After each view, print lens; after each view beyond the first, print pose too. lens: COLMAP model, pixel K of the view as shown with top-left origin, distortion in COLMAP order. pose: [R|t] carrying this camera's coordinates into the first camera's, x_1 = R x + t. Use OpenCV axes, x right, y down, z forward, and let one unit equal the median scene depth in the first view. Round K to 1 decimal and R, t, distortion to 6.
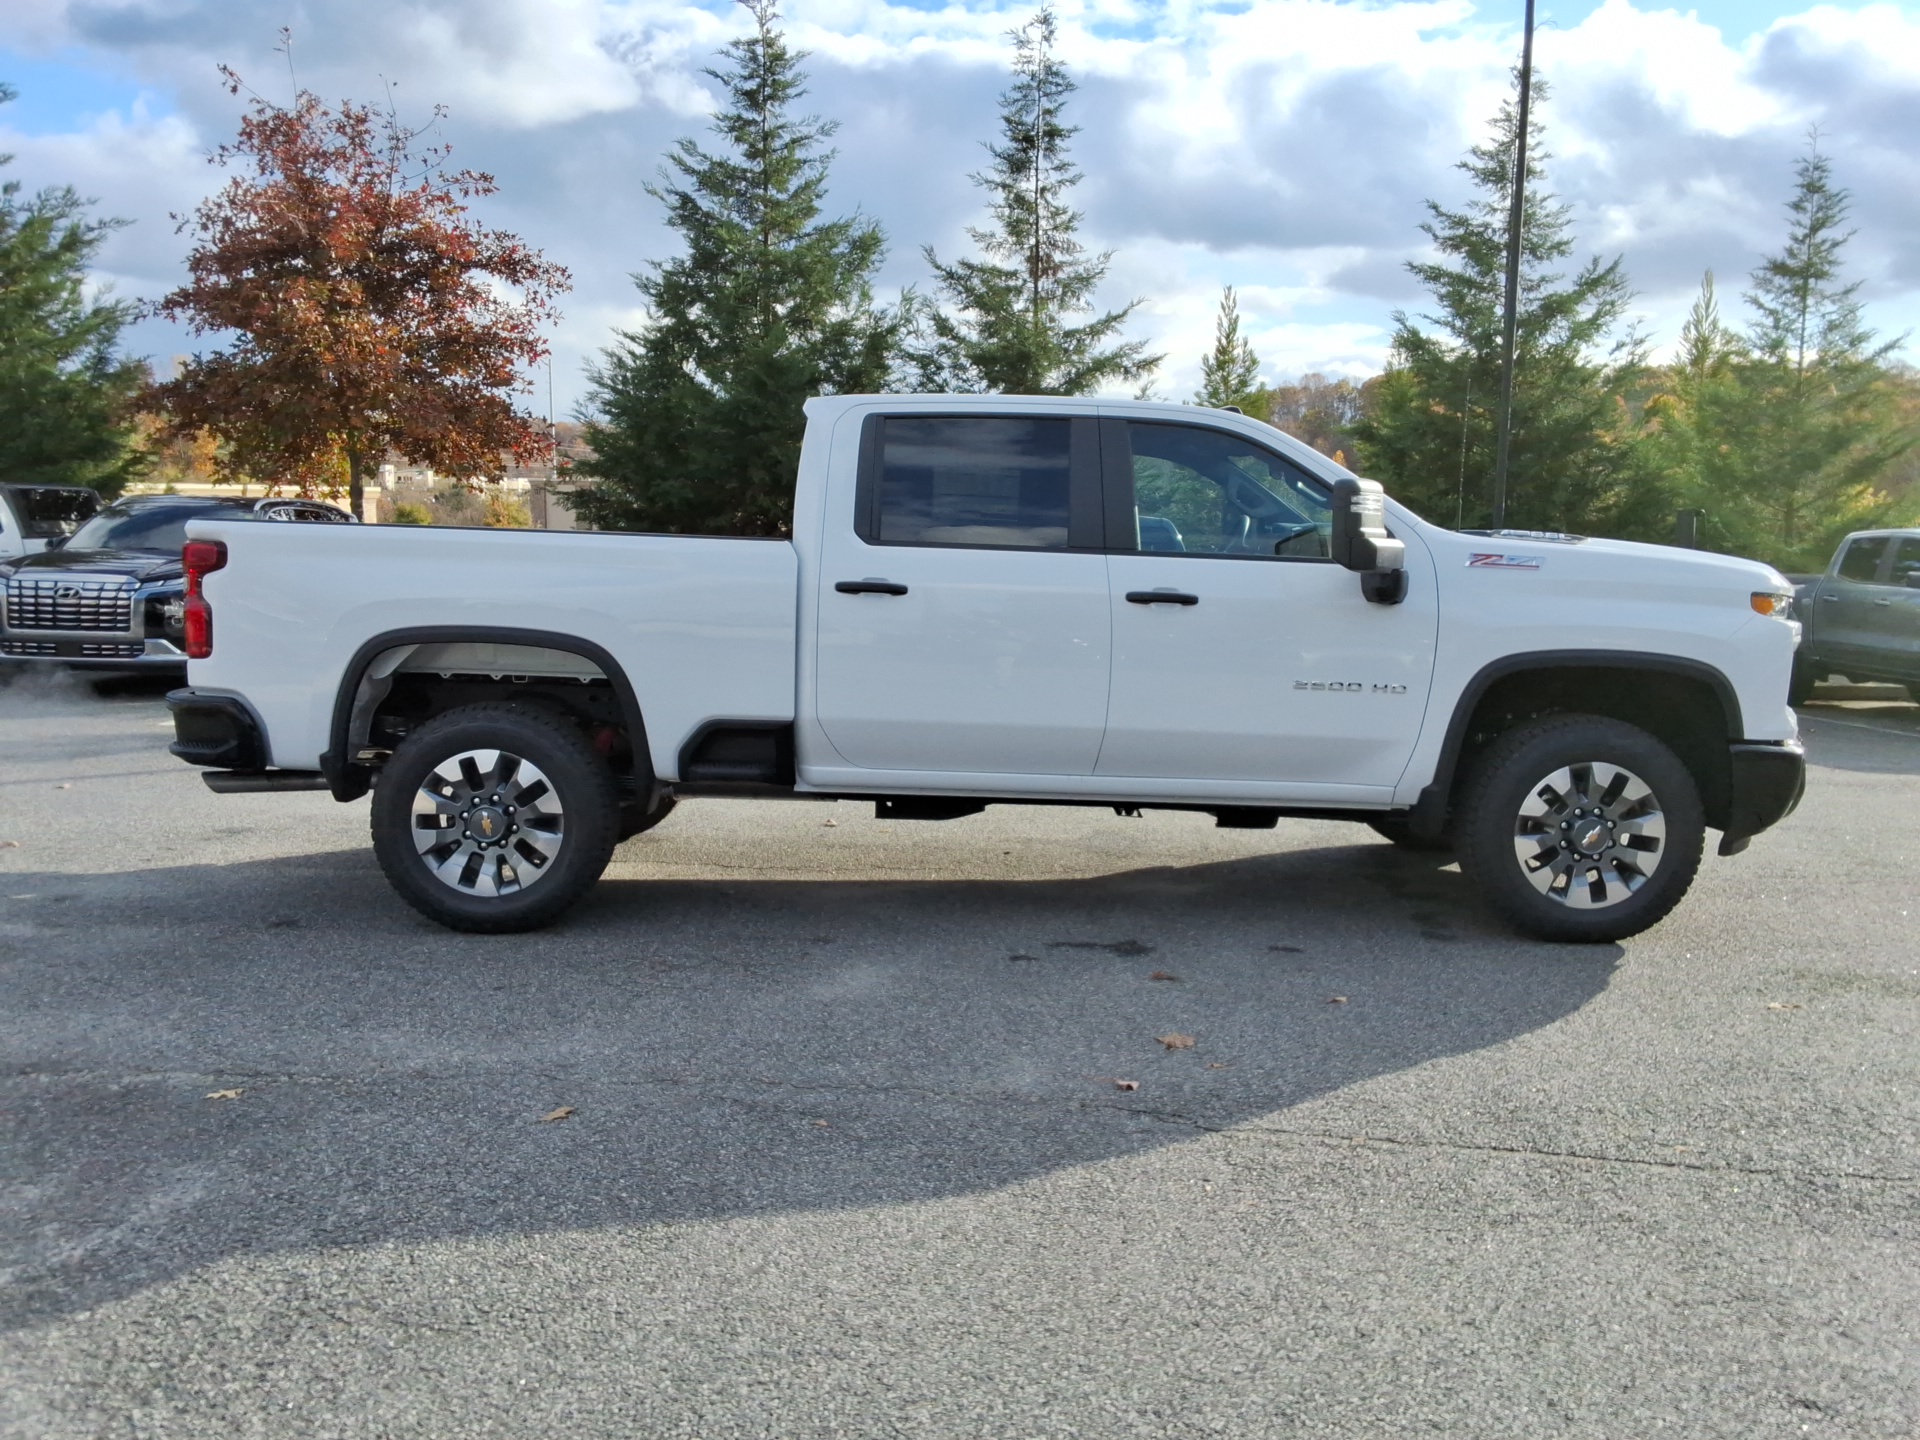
lens RADIAL K [[1556.7, 0, 961.4], [0, 1556.7, 696.2], [0, 0, 1]] dist [0.113571, -0.163957]
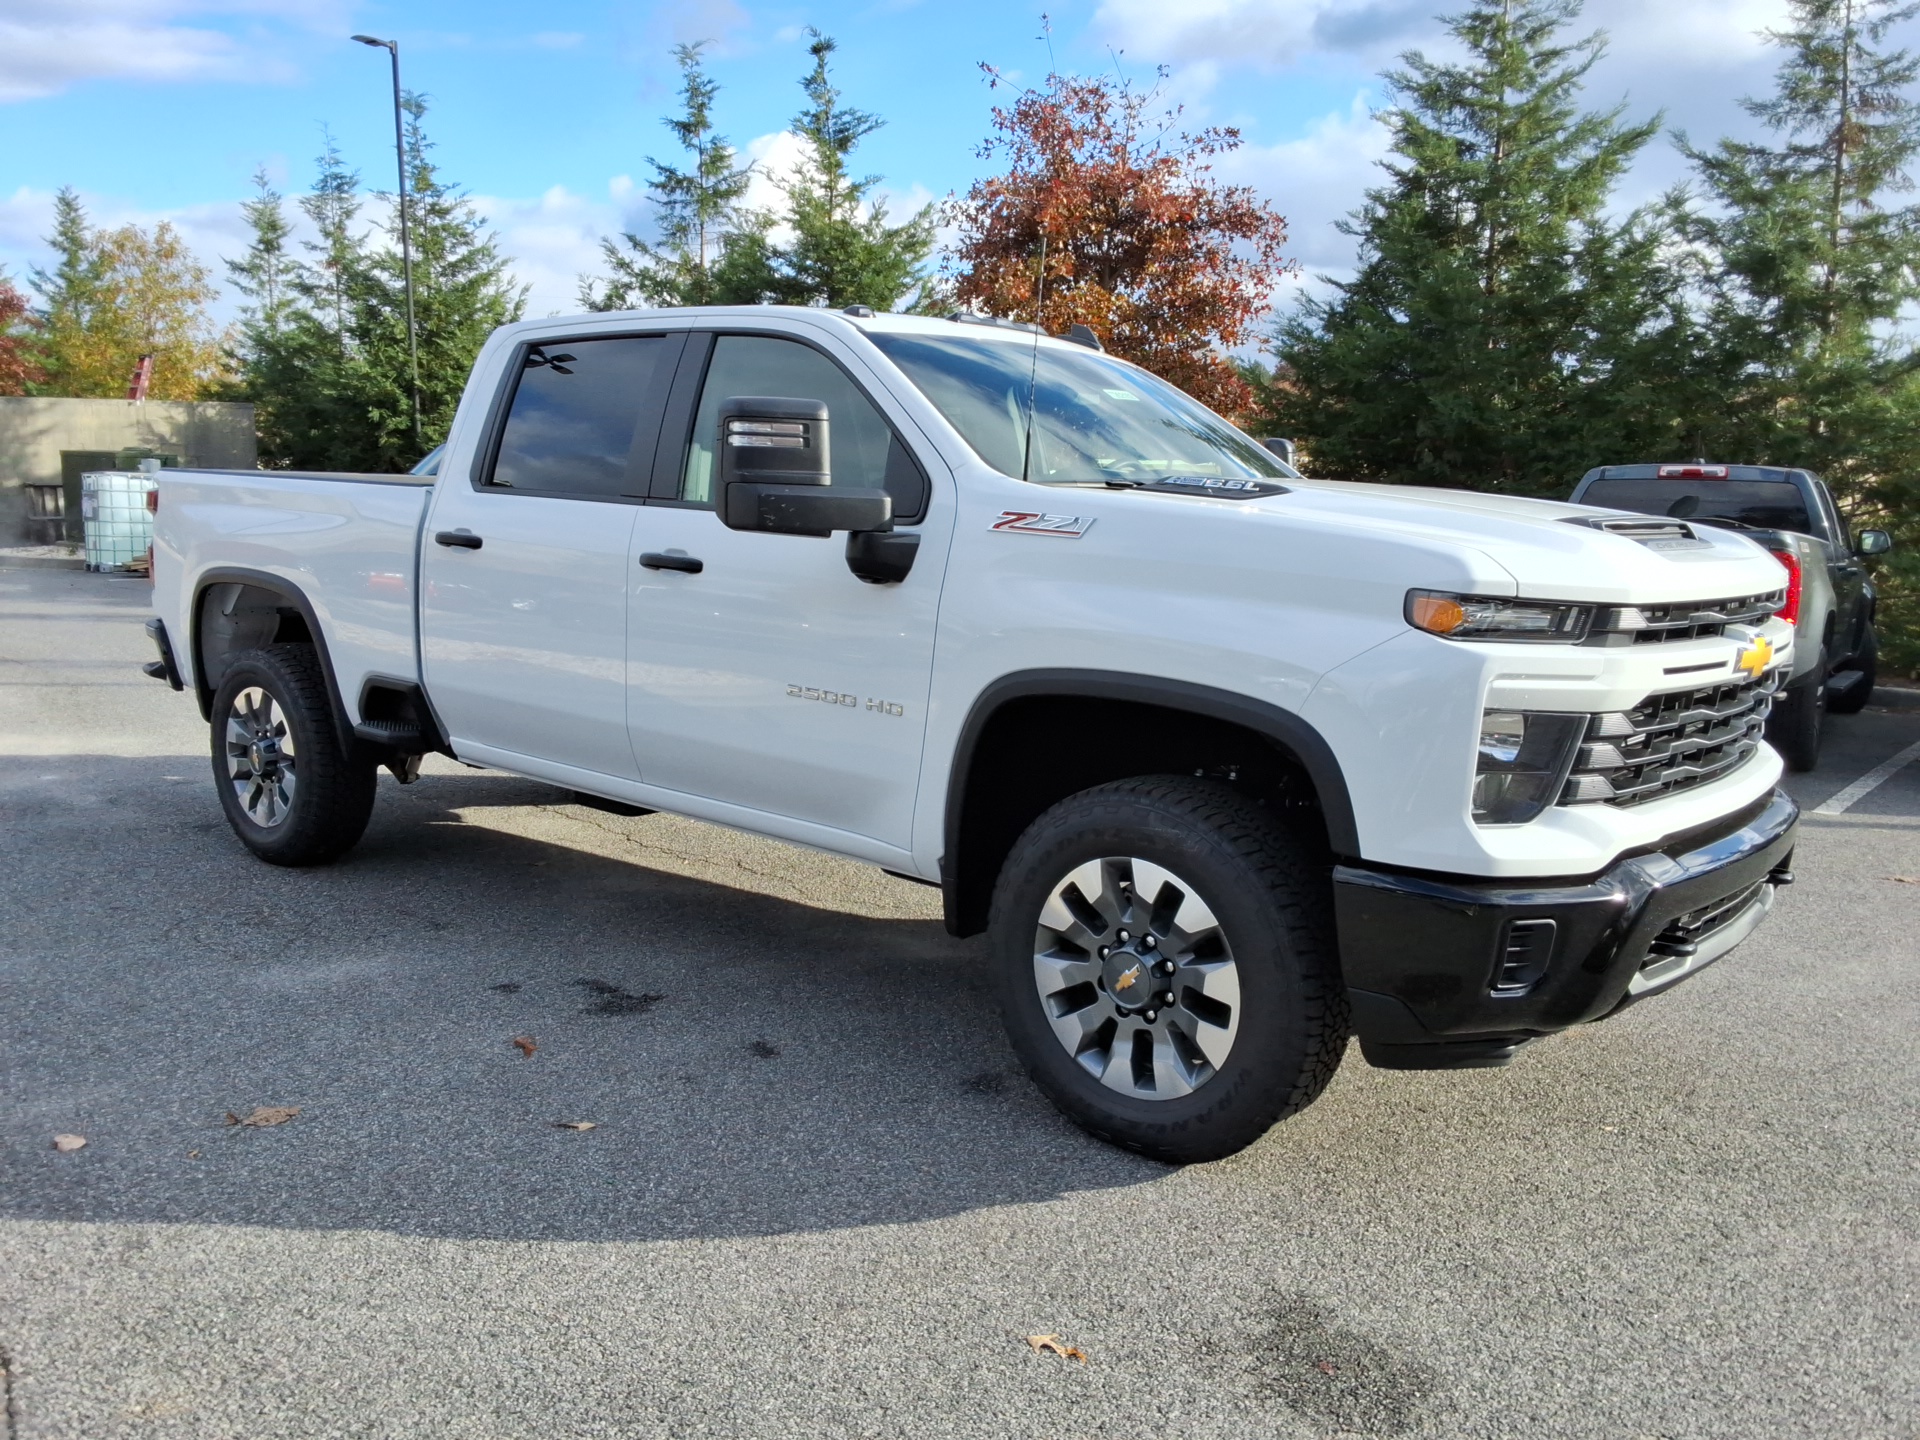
lens RADIAL K [[1556.7, 0, 961.4], [0, 1556.7, 696.2], [0, 0, 1]] dist [0.113571, -0.163957]
pose [[0.755707, 0.086217, -0.649210, 0.245964], [-0.074962, 0.996169, 0.045036, -0.014151], [0.650605, 0.014632, 0.759275, 0.168131]]
